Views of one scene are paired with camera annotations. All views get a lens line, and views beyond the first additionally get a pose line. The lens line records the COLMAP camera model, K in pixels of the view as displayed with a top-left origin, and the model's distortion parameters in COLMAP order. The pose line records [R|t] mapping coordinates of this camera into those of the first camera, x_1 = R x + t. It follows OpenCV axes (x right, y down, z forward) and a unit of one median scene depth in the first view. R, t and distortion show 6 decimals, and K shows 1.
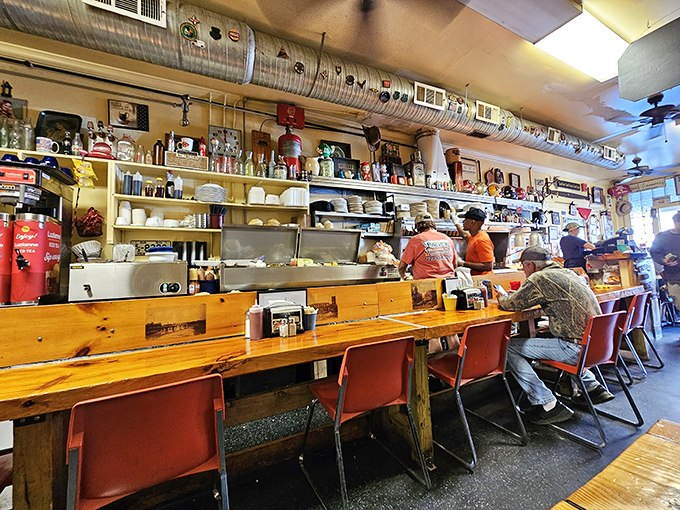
lens RADIAL K [[285.2, 0, 342.1], [0, 285.2, 250.6], [0, 0, 1]] dist [-0.001513, 0.000227]
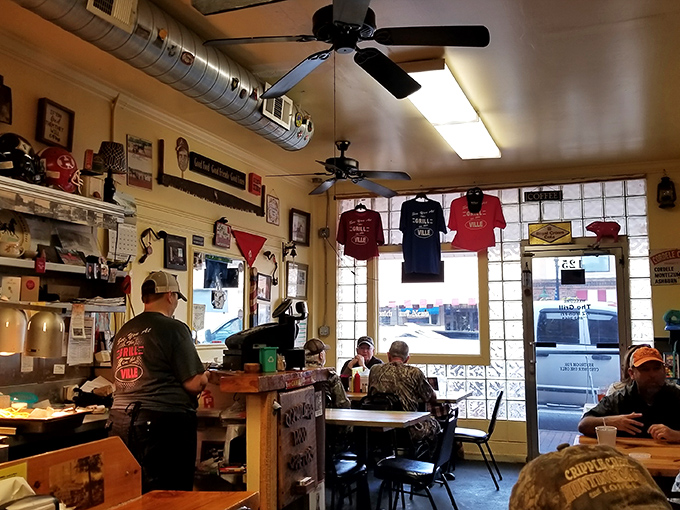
lens RADIAL K [[689.8, 0, 340.3], [0, 689.8, 253.5], [0, 0, 1]] dist [0.006559, 0.000000]
pose [[0.744963, 0.103762, 0.658987, 0.609400], [-0.074203, 0.994588, -0.072721, -0.119844], [-0.662966, 0.005276, 0.748631, 0.360048]]
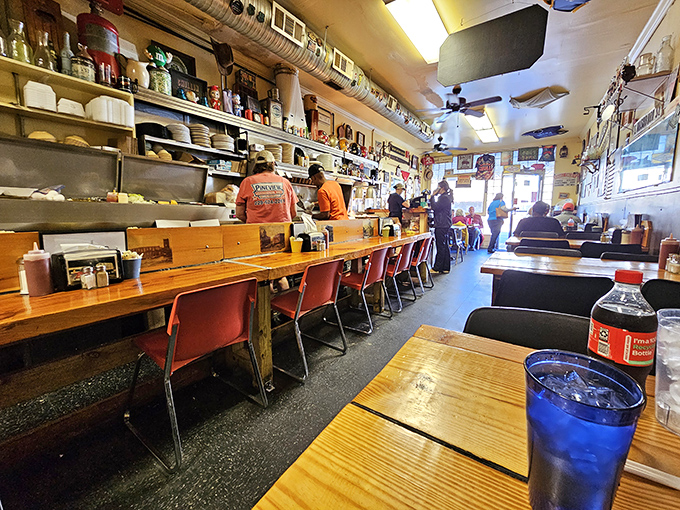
lens RADIAL K [[272.7, 0, 337.9], [0, 272.7, 251.5], [0, 0, 1]] dist [-0.000849, 0.000000]
pose [[0.887799, -0.020242, 0.459786, 0.030965], [-0.071099, 0.981006, 0.180475, 0.006781], [-0.454706, -0.192916, 0.869497, 0.021046]]
